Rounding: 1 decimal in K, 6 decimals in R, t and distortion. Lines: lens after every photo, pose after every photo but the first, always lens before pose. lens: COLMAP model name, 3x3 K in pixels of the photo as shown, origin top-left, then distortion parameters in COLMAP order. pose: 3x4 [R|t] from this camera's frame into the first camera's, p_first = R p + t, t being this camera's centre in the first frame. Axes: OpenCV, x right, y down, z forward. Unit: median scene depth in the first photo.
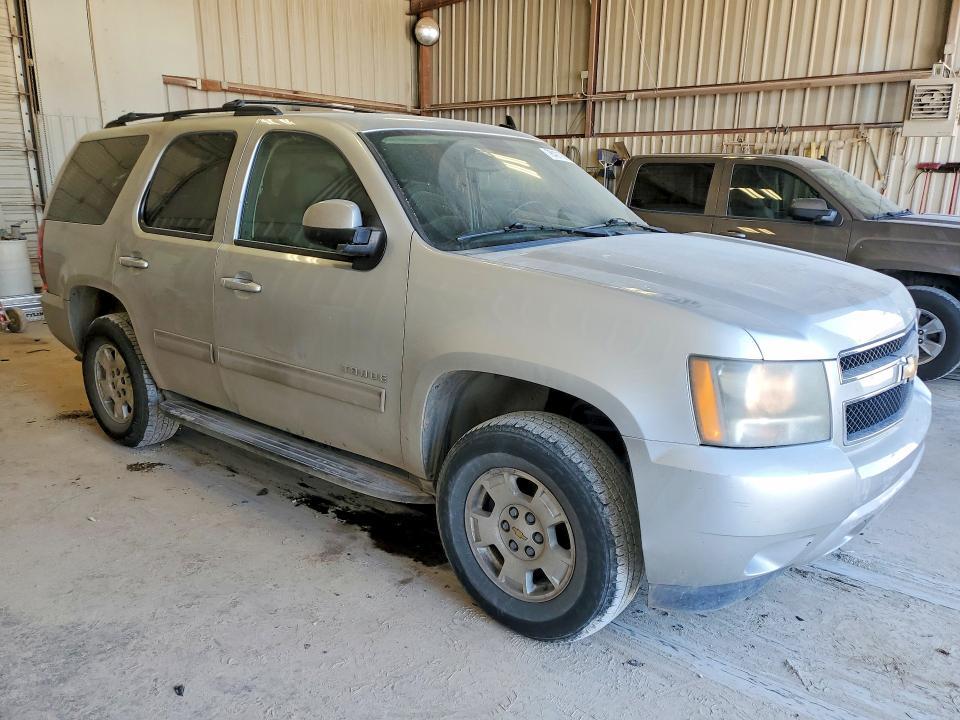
lens RADIAL K [[757.8, 0, 467.6], [0, 757.8, 363.6], [0, 0, 1]] dist [0.025995, -0.003884]
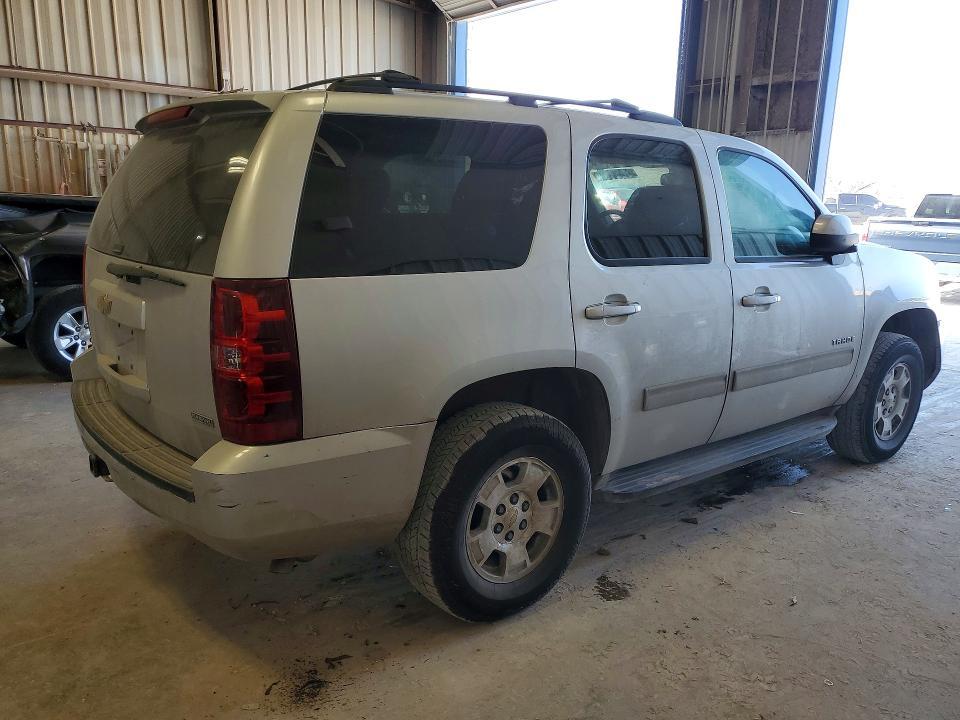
lens RADIAL K [[757.8, 0, 467.6], [0, 757.8, 363.6], [0, 0, 1]] dist [0.025995, -0.003884]
pose [[0.197301, -0.210048, 0.957576, -0.900542], [0.205783, 0.963889, 0.169033, -0.181704], [-0.958502, 0.163703, 0.233401, 0.758264]]
